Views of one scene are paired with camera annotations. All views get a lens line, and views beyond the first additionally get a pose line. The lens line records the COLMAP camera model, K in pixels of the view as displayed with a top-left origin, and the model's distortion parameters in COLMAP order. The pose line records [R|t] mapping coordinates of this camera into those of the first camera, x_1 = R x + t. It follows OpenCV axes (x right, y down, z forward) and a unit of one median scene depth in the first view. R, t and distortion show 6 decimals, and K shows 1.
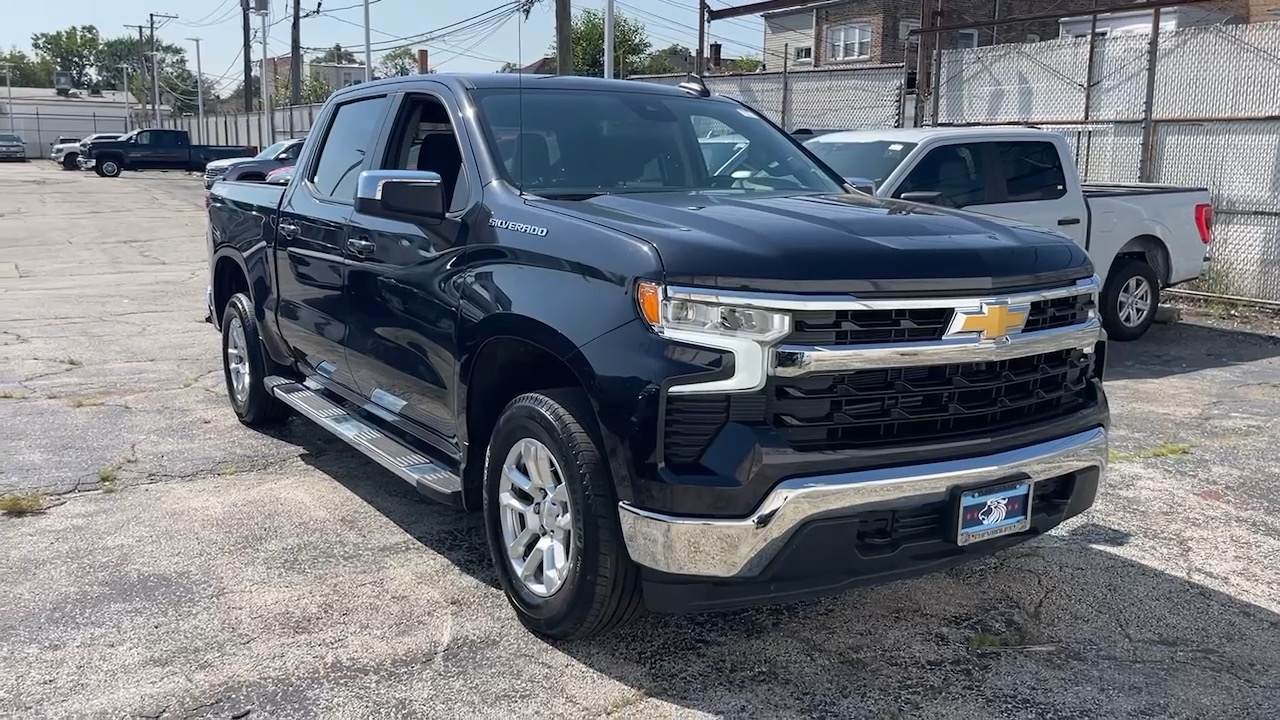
lens RADIAL K [[1120.7, 0, 640.0], [0, 1120.7, 360.0], [0, 0, 1]] dist [0.036802, -0.016256]
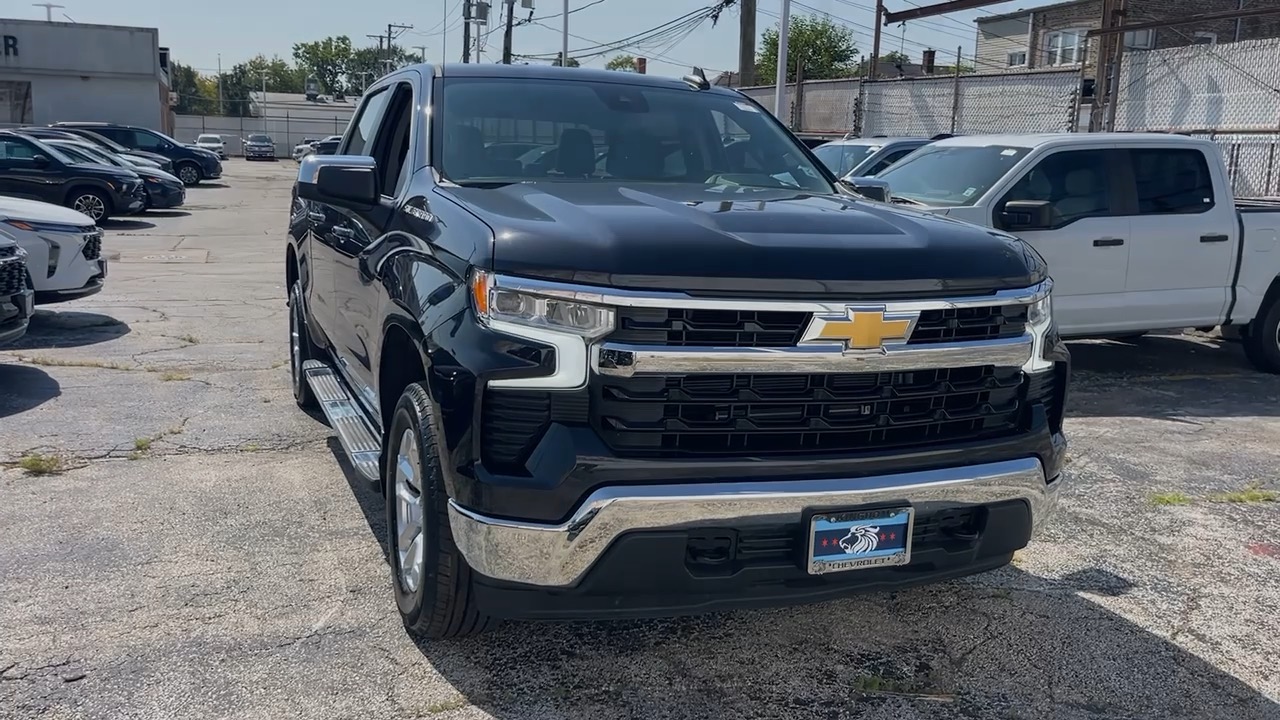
lens RADIAL K [[1120.7, 0, 640.0], [0, 1120.7, 360.0], [0, 0, 1]] dist [0.036802, -0.016256]
pose [[0.981022, 0.051576, -0.186909, 0.235578], [-0.052918, 0.998596, -0.002194, 0.001299], [0.186534, 0.012043, 0.982375, 0.062344]]
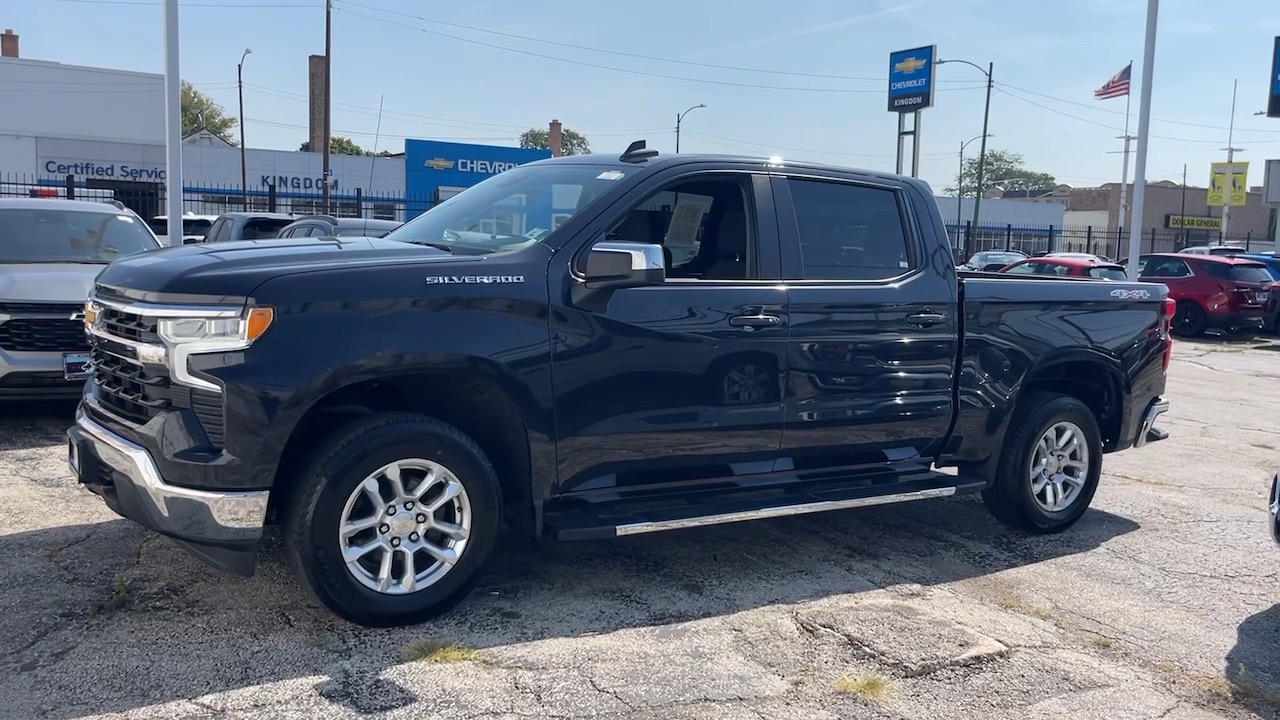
lens RADIAL K [[1120.7, 0, 640.0], [0, 1120.7, 360.0], [0, 0, 1]] dist [0.036802, -0.016256]
pose [[-0.004078, 0.091729, -0.995776, 1.274615], [-0.219526, 0.971411, 0.090384, -0.190416], [0.975598, 0.218967, 0.016176, 1.250714]]
